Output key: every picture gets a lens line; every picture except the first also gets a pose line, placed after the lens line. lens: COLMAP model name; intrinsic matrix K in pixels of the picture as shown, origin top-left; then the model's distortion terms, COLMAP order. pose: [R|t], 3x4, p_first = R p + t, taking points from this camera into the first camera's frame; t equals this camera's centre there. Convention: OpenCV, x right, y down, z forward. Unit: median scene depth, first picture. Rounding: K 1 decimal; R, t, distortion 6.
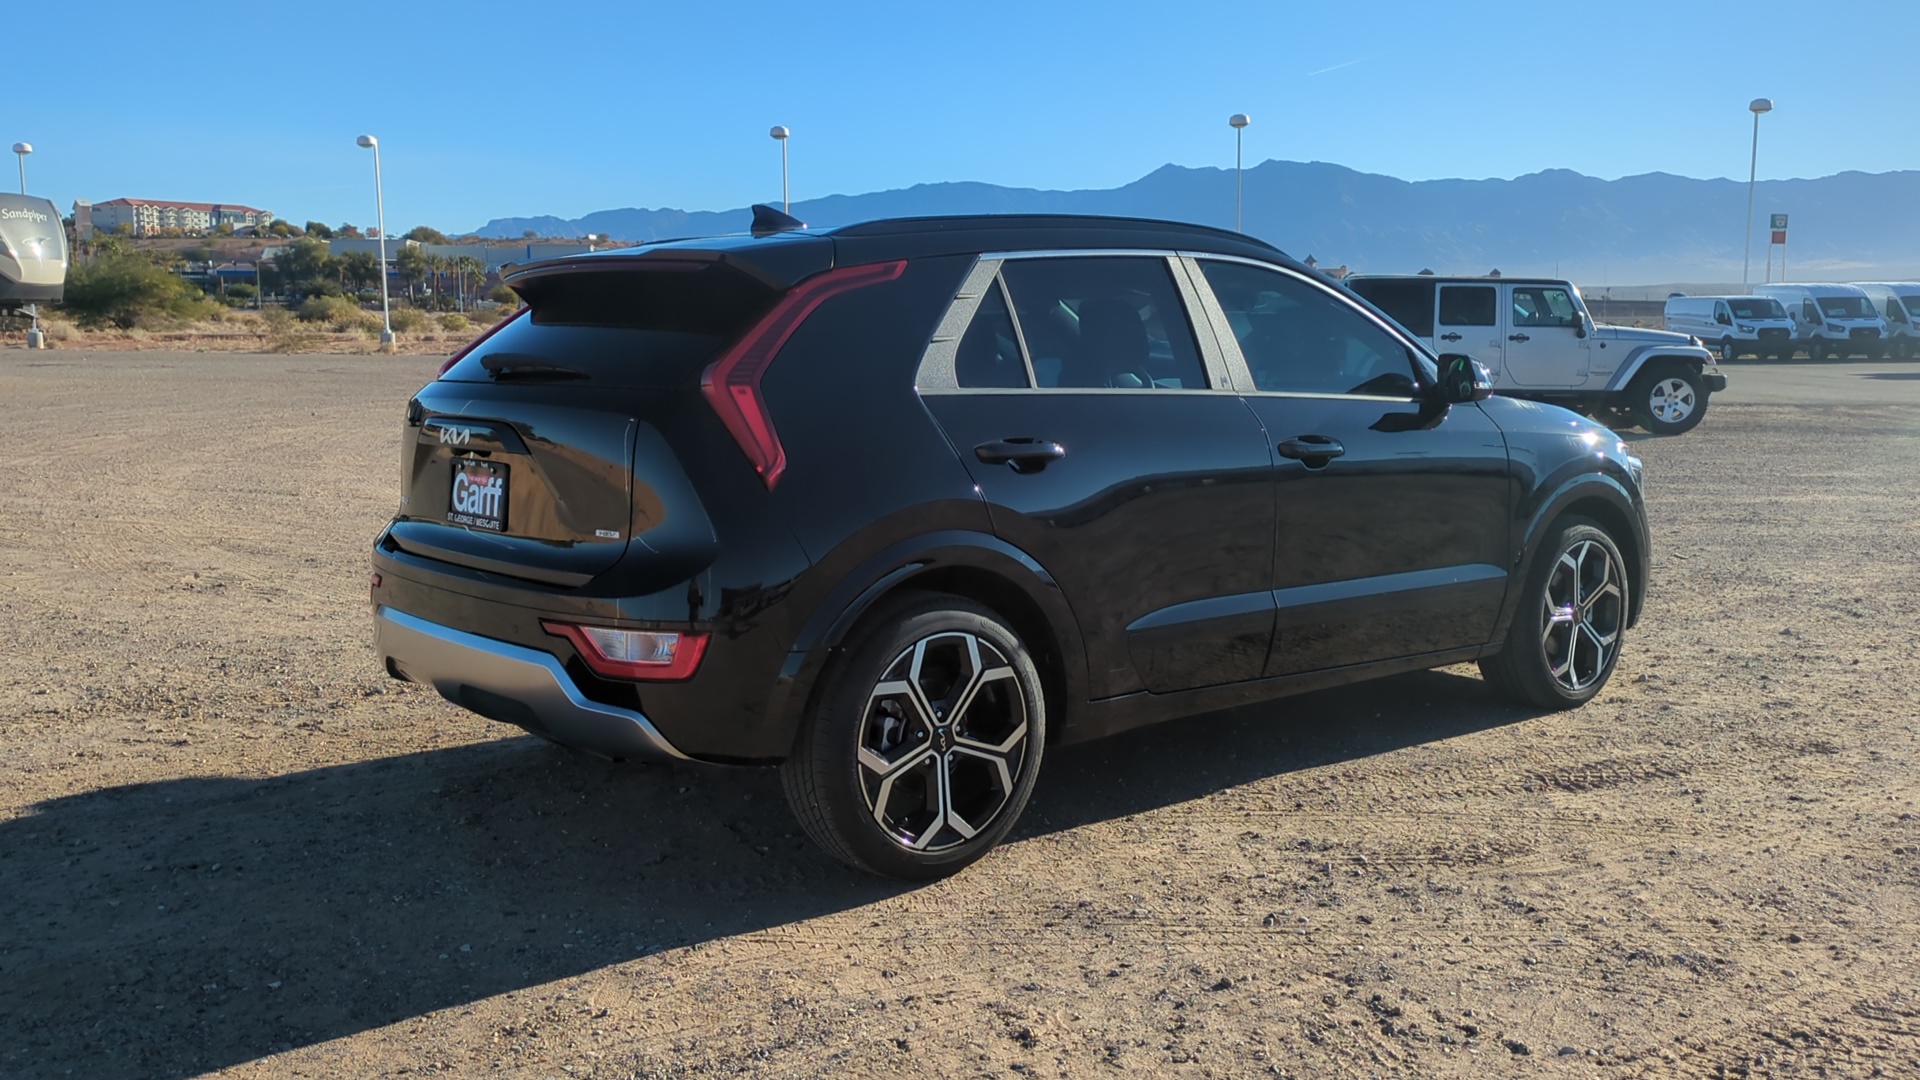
lens RADIAL K [[1649.9, 0, 976.2], [0, 1649.9, 538.5], [0, 0, 1]] dist [0.078990, -0.117646]
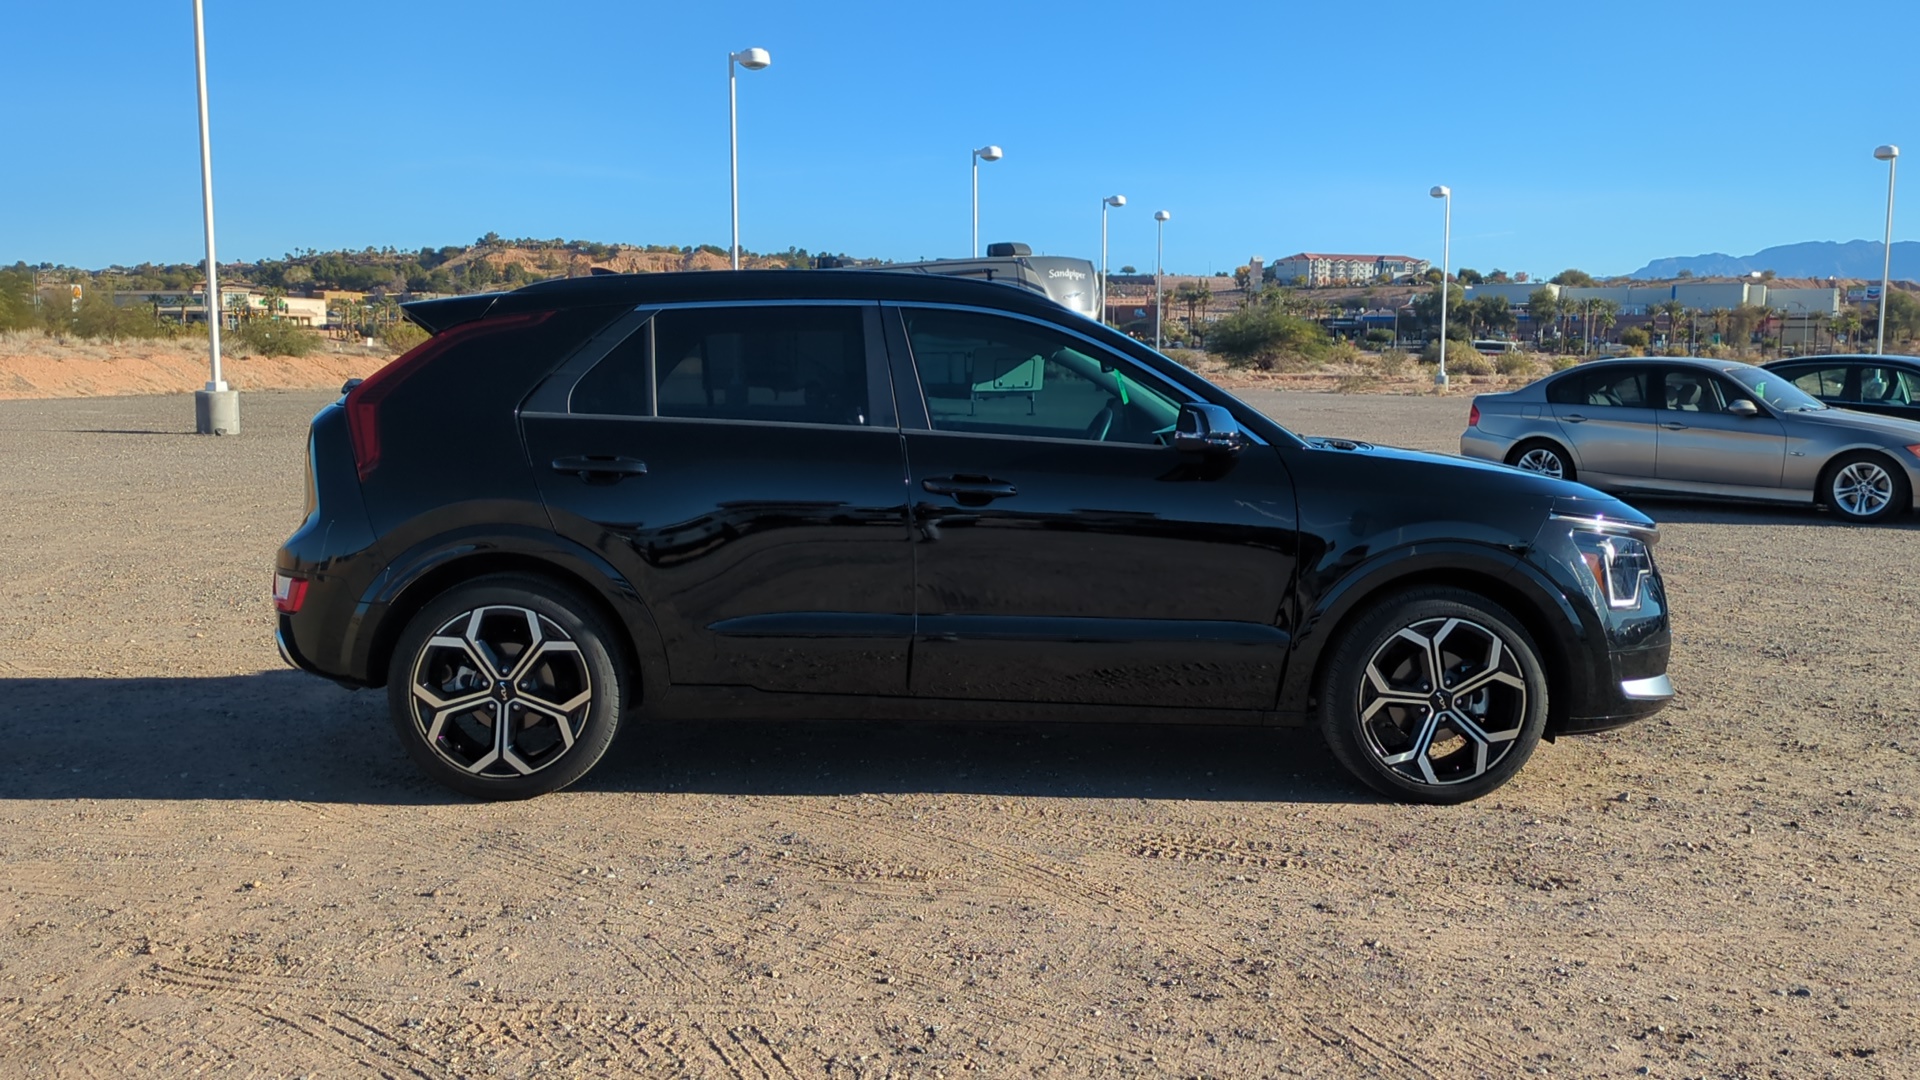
lens RADIAL K [[1649.9, 0, 976.2], [0, 1649.9, 538.5], [0, 0, 1]] dist [0.078990, -0.117646]
pose [[0.783702, 0.074489, -0.616654, 0.745780], [-0.090101, 0.995916, 0.005794, -0.024277], [0.614567, 0.051021, 0.787213, 0.158738]]
